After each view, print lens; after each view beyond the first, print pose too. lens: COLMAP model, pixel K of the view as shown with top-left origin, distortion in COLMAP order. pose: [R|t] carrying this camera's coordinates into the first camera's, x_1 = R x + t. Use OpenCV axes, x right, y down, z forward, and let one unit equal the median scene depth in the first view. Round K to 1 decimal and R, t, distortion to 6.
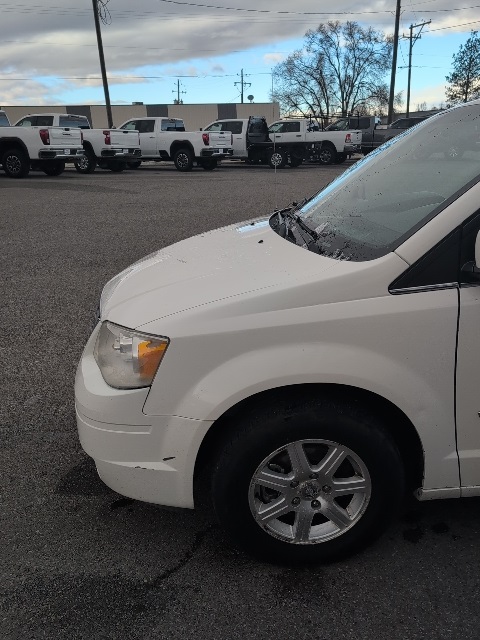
lens RADIAL K [[534.3, 0, 244.9], [0, 534.3, 321.2], [0, 0, 1]] dist [0.018540, -0.009572]
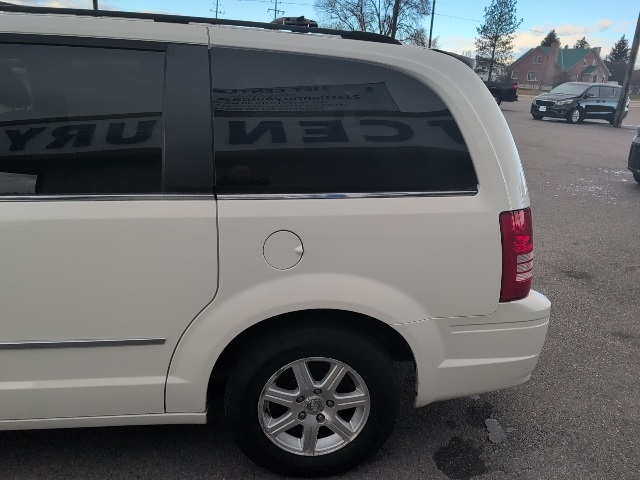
lens RADIAL K [[534.3, 0, 324.2], [0, 534.3, 235.0], [0, 0, 1]] dist [0.018540, -0.009572]
pose [[0.993394, 0.086835, 0.075018, 0.101767], [-0.084916, 0.995983, -0.028410, -0.006899], [-0.077184, 0.021852, 0.996777, -0.002164]]
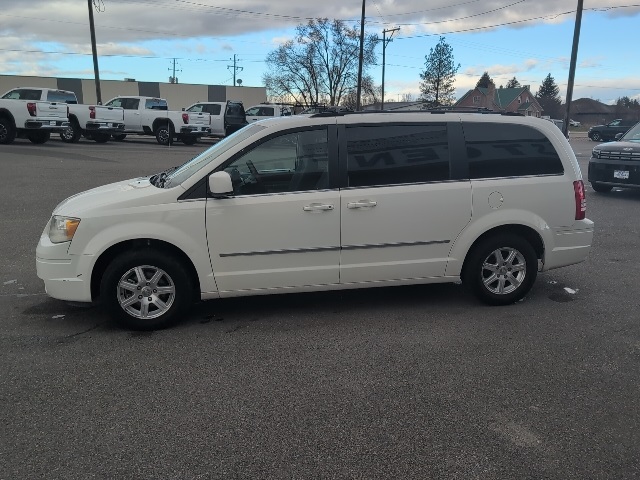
lens RADIAL K [[534.3, 0, 324.2], [0, 534.3, 235.0], [0, 0, 1]] dist [0.018540, -0.009572]
pose [[0.987959, 0.021067, 0.153275, 0.031064], [-0.003514, 0.993486, -0.113902, 0.020669], [-0.154676, 0.111991, 0.981597, -0.081306]]
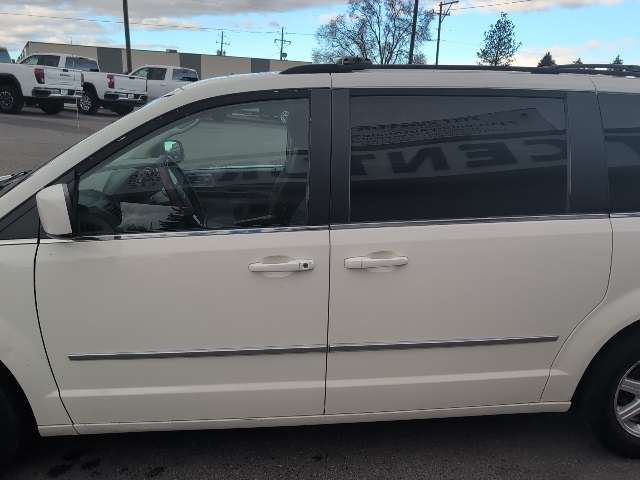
lens RADIAL K [[534.3, 0, 324.2], [0, 534.3, 235.0], [0, 0, 1]] dist [0.018540, -0.009572]
pose [[0.995301, 0.063149, 0.073408, 0.051052], [-0.057738, 0.995613, -0.073629, -0.001722], [-0.077736, 0.069044, 0.994580, -0.010521]]
